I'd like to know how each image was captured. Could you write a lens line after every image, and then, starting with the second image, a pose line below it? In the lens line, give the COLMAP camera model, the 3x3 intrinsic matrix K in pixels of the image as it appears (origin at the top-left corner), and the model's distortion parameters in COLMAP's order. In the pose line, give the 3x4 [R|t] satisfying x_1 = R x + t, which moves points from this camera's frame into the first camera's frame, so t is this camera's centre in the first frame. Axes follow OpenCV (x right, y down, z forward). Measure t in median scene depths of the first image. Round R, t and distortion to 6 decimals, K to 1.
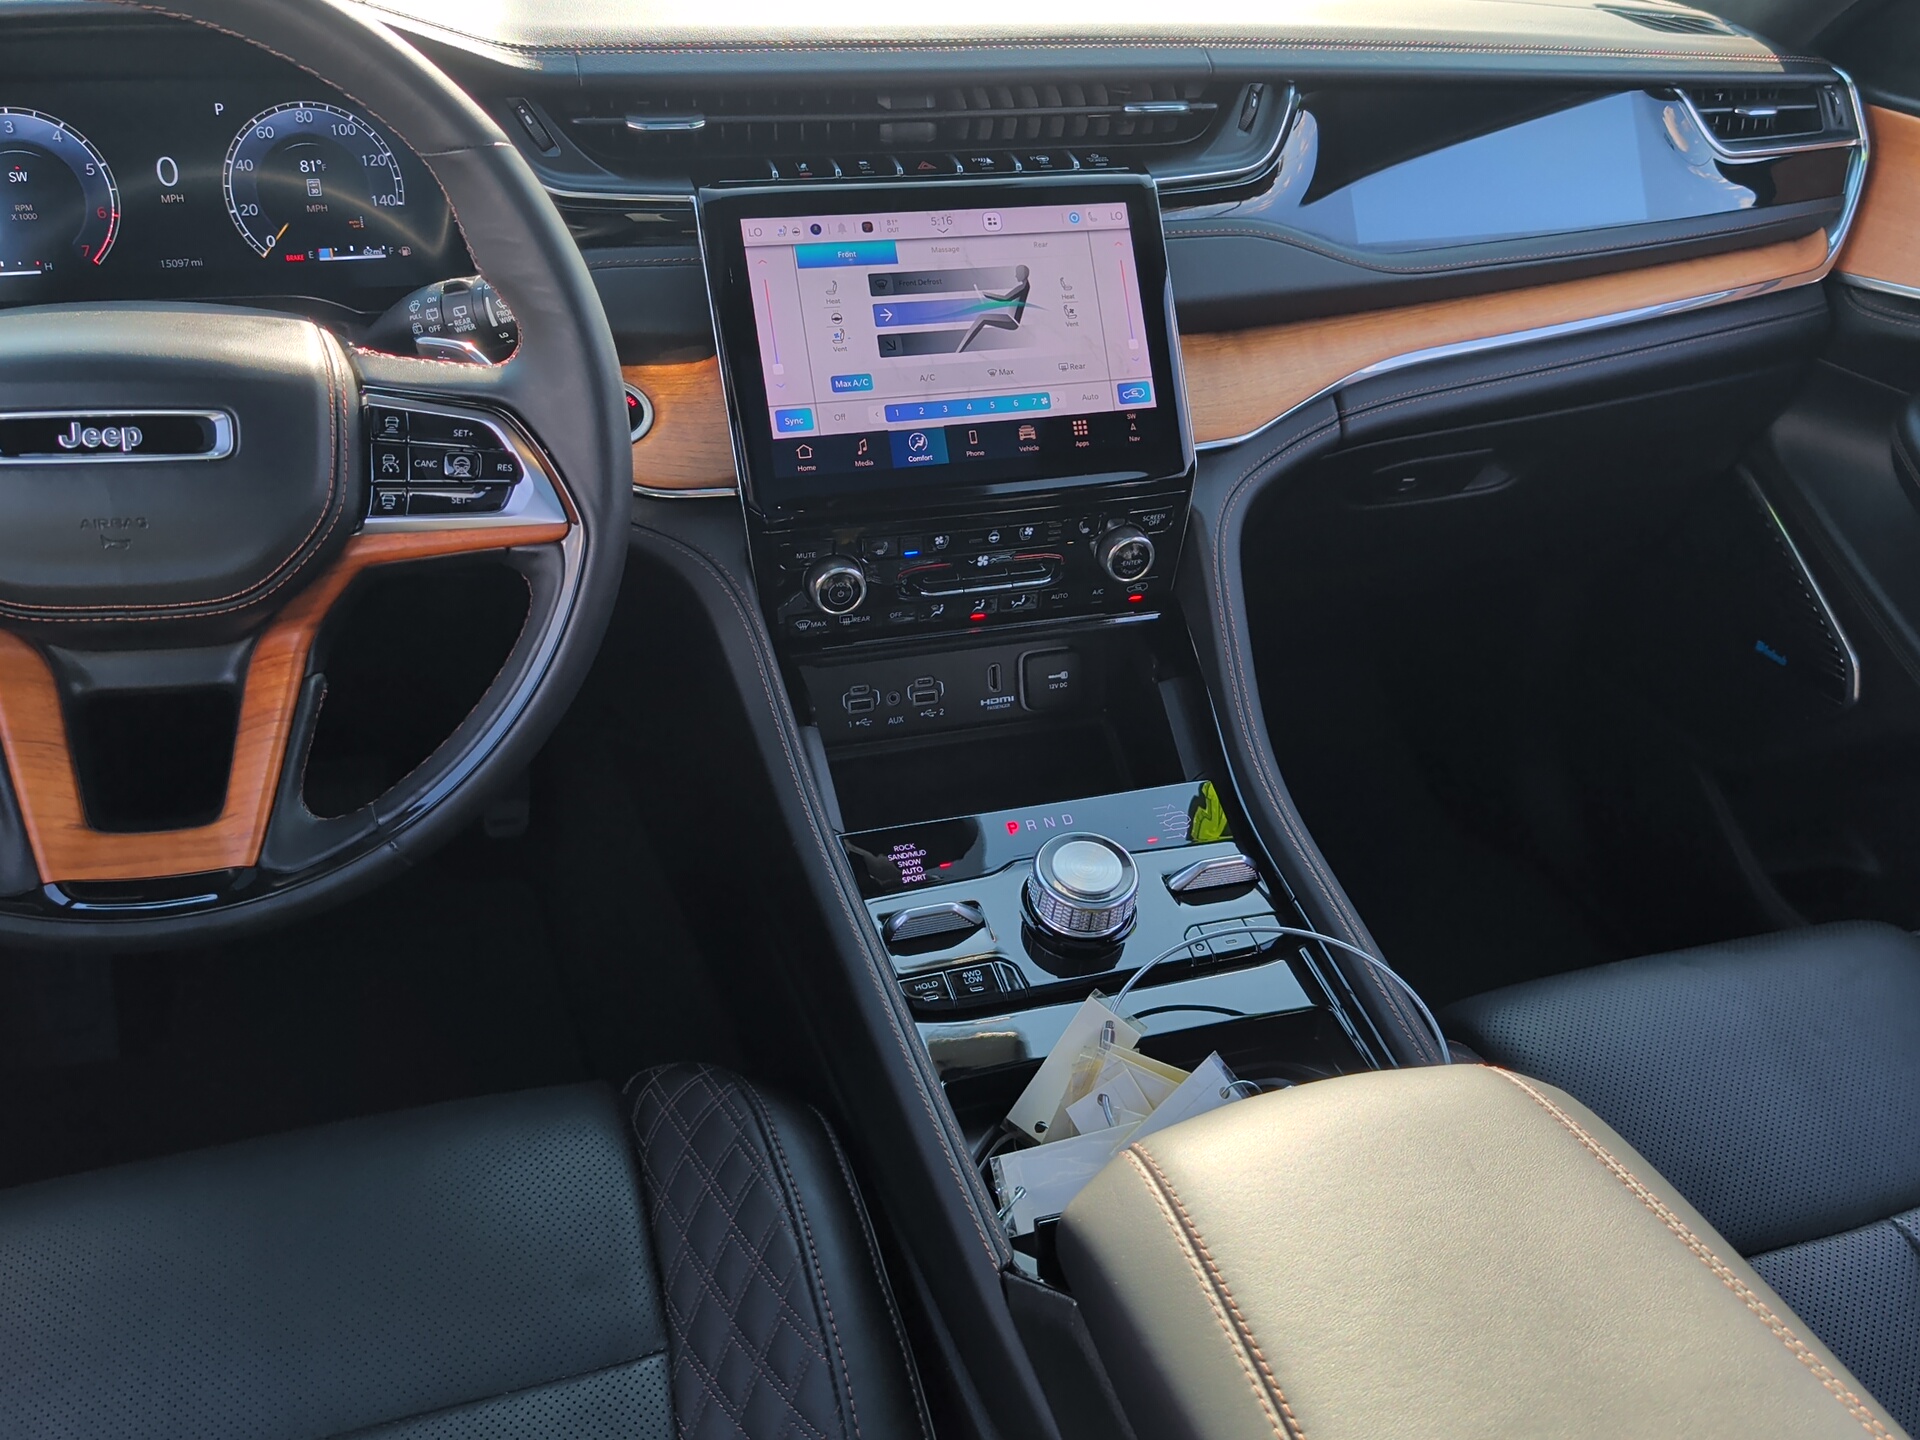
lens RADIAL K [[1609.3, 0, 943.7], [0, 1609.3, 725.6], [0, 0, 1]] dist [0.005777, -0.011075]
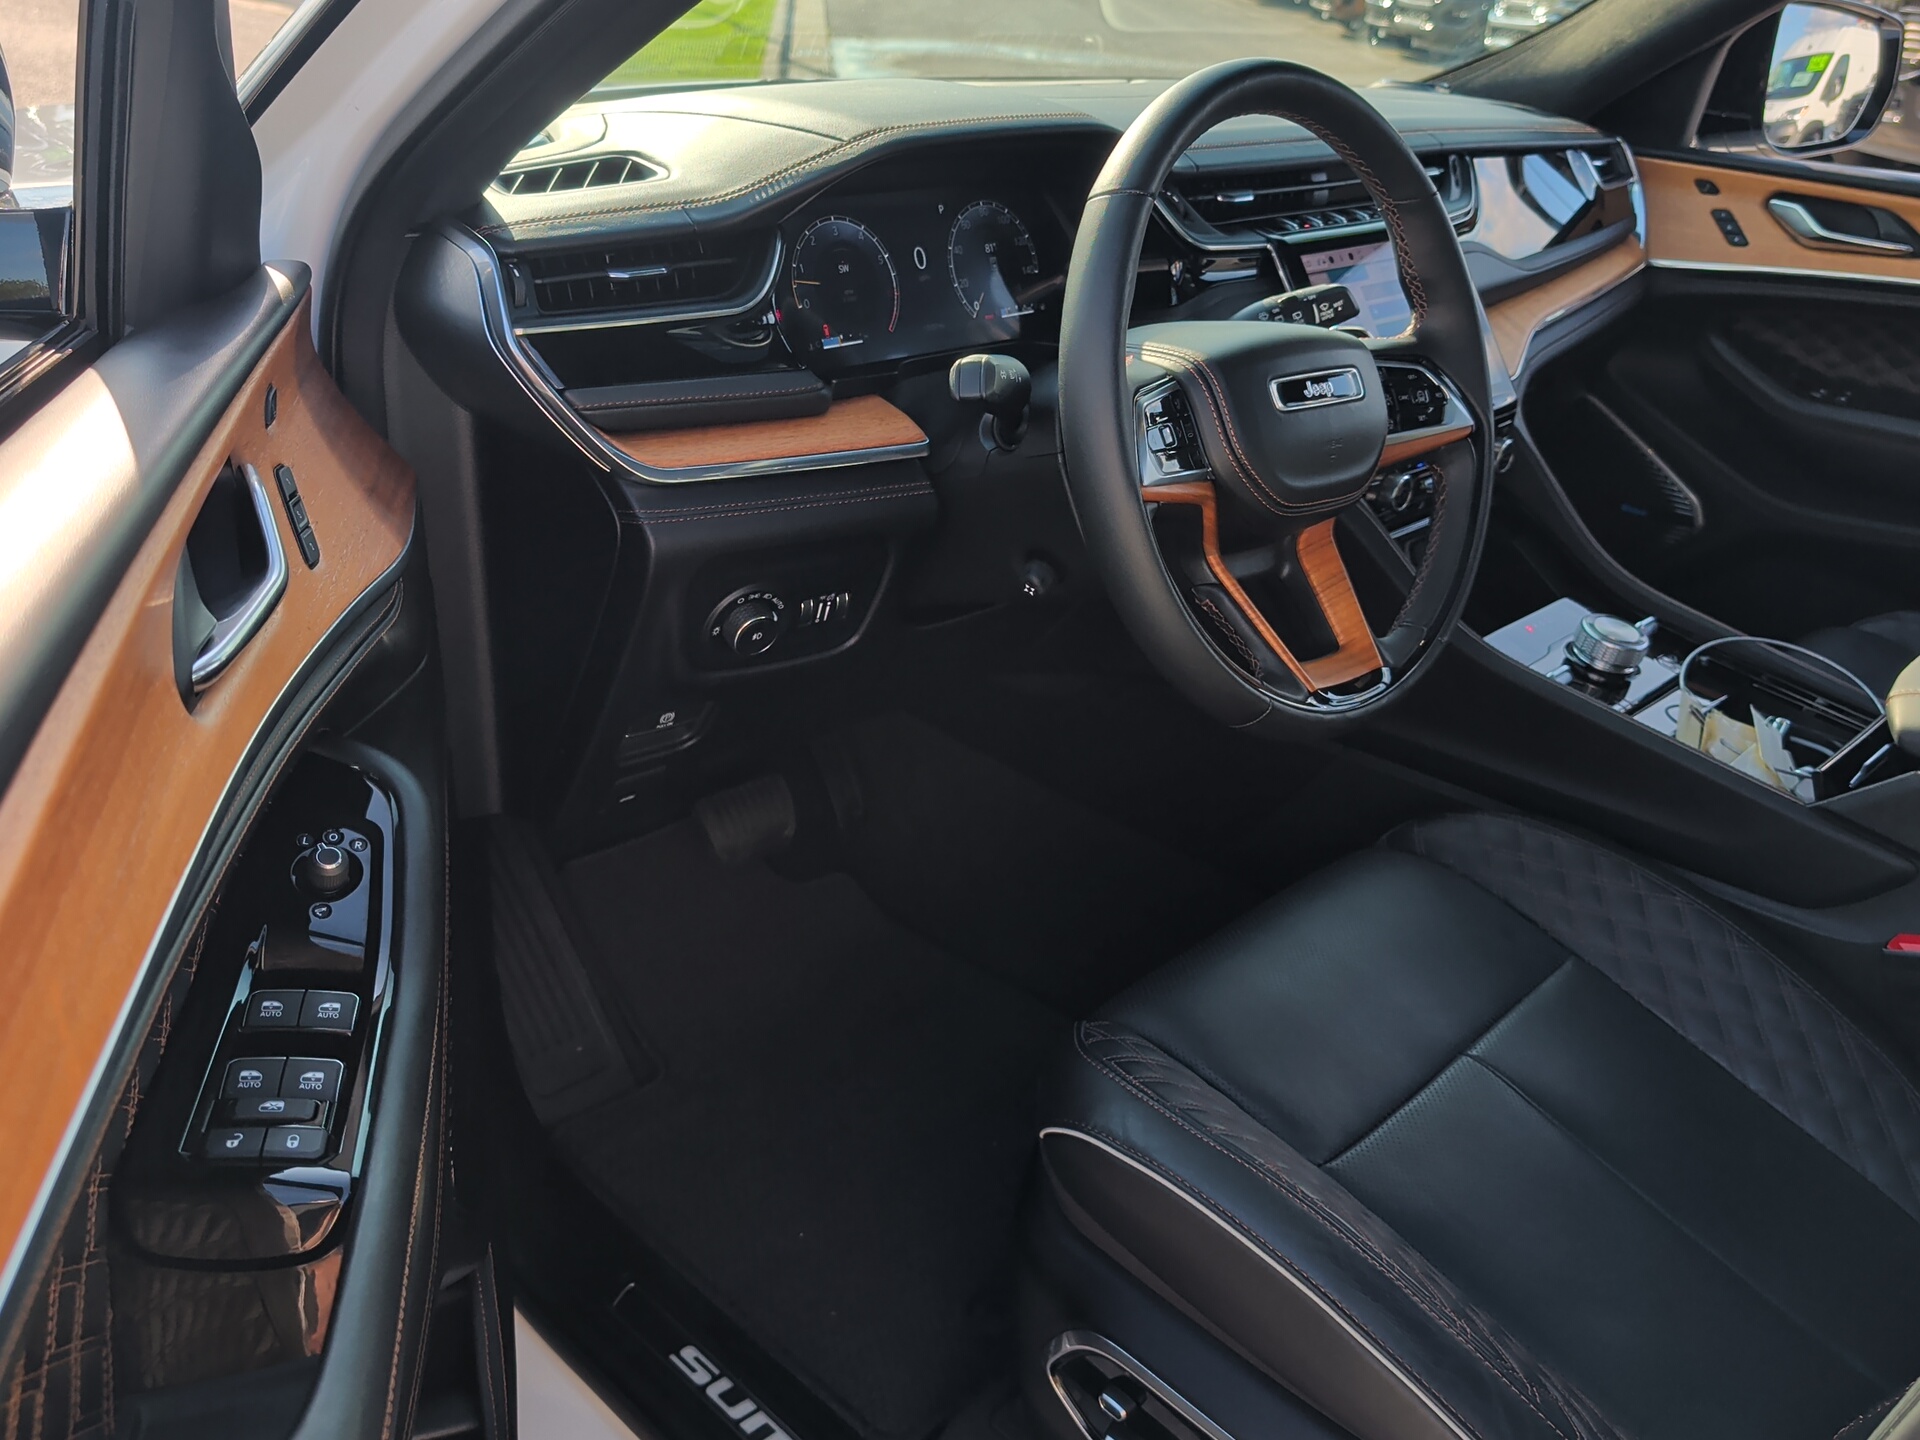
lens RADIAL K [[1609.3, 0, 927.8], [0, 1609.3, 734.8], [0, 0, 1]] dist [0.005777, -0.011075]
pose [[0.889393, -0.200687, 0.410736, -1.066630], [0.230452, 0.972795, -0.023701, 0.062889], [-0.394805, 0.115734, 0.911446, -0.144594]]
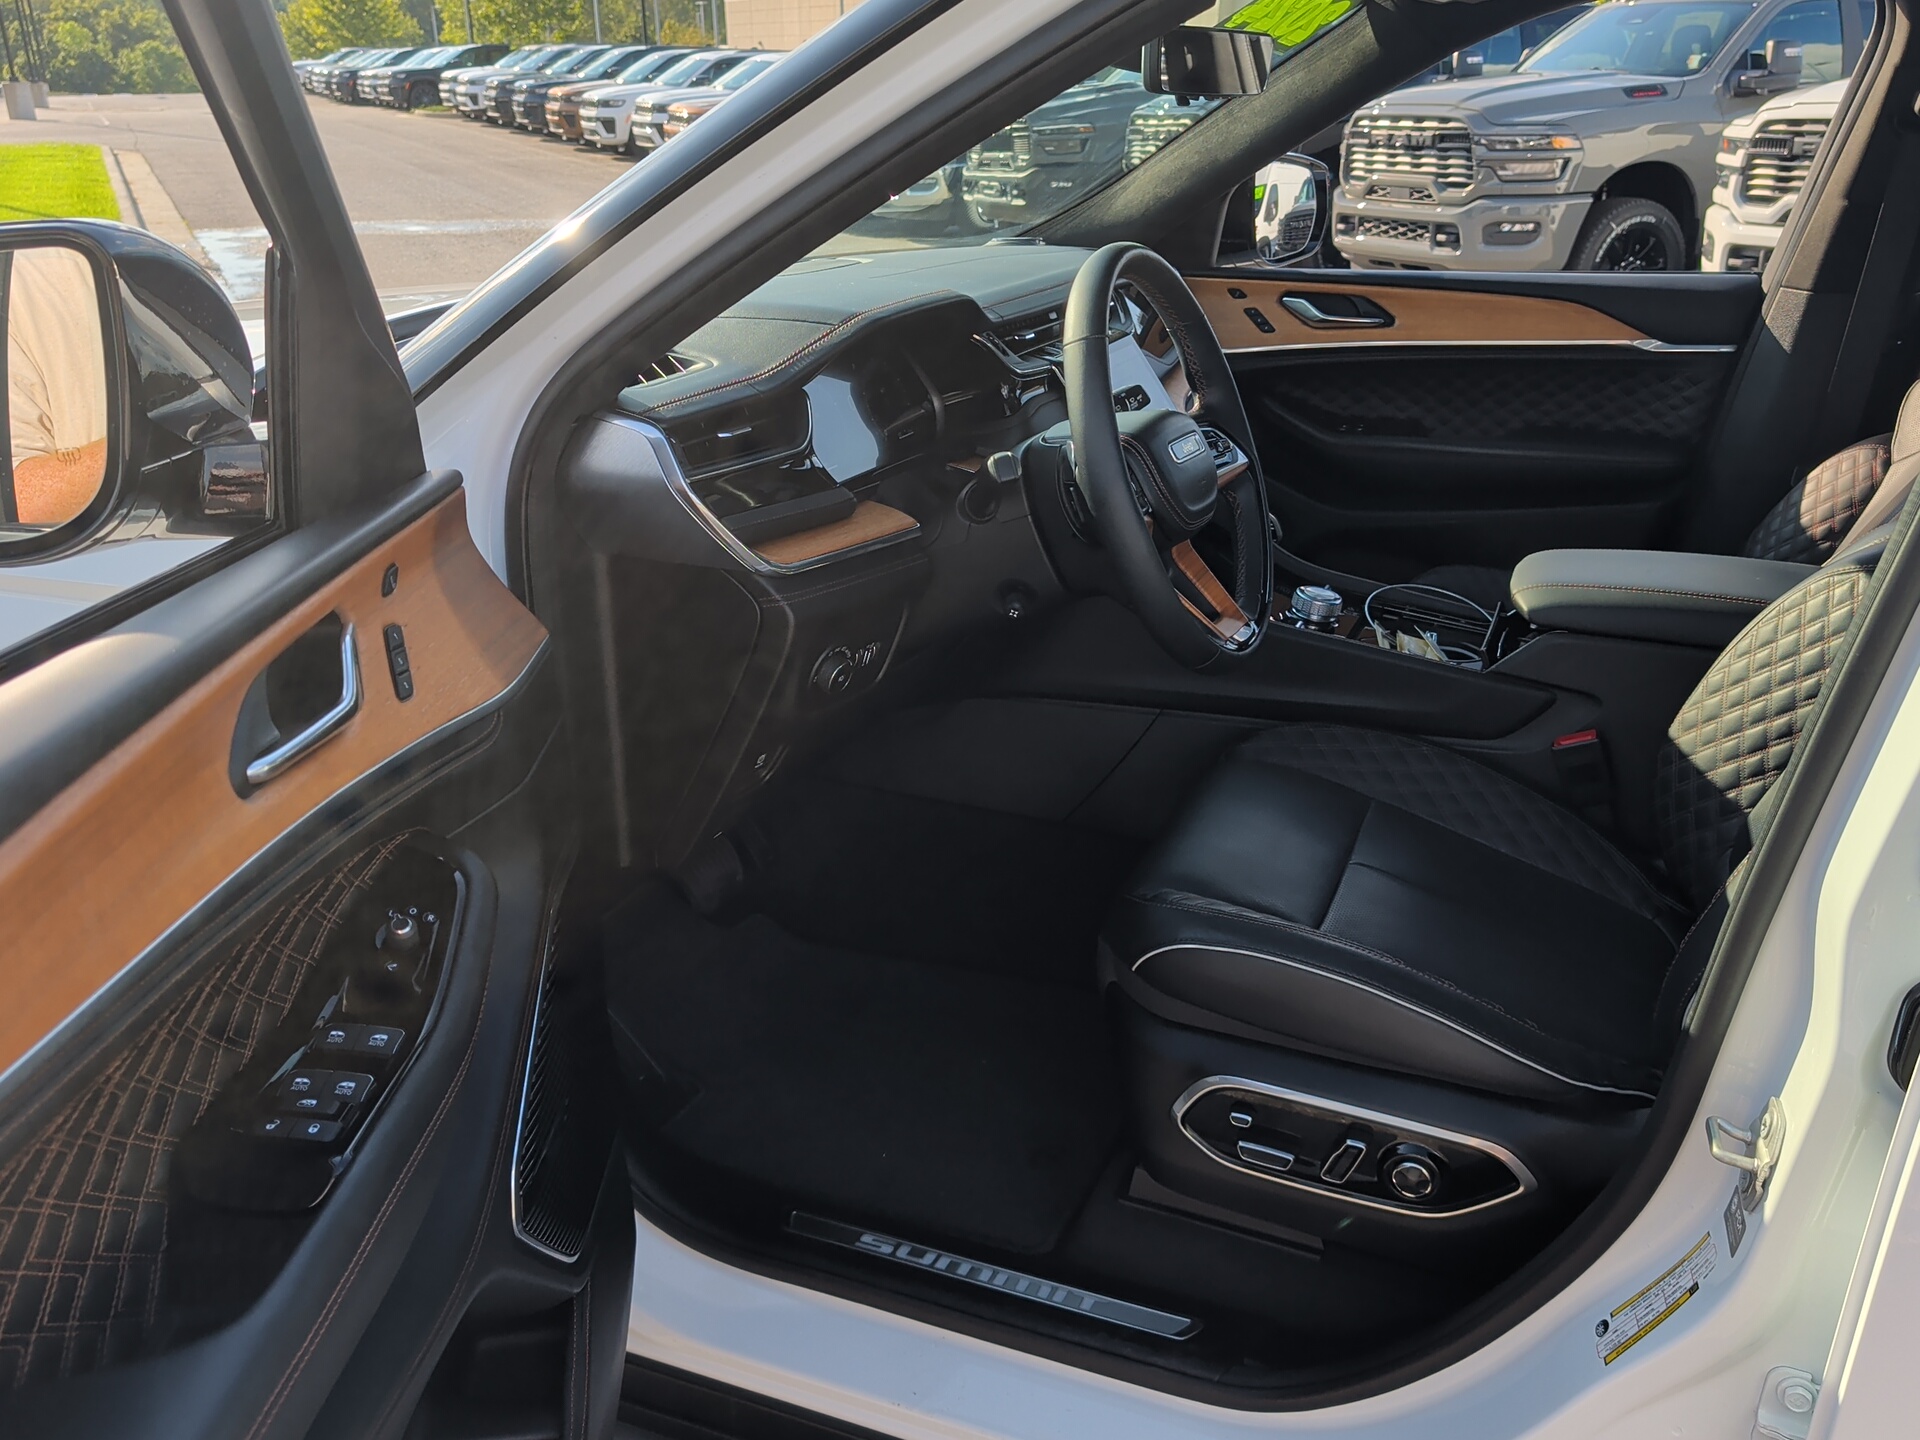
lens RADIAL K [[1609.3, 0, 955.4], [0, 1609.3, 715.7], [0, 0, 1]] dist [0.005777, -0.011075]
pose [[0.655413, -0.308842, 0.689239, -1.682549], [0.429470, 0.903074, -0.003732, 0.028782], [-0.621281, 0.298453, 0.724524, -0.255680]]
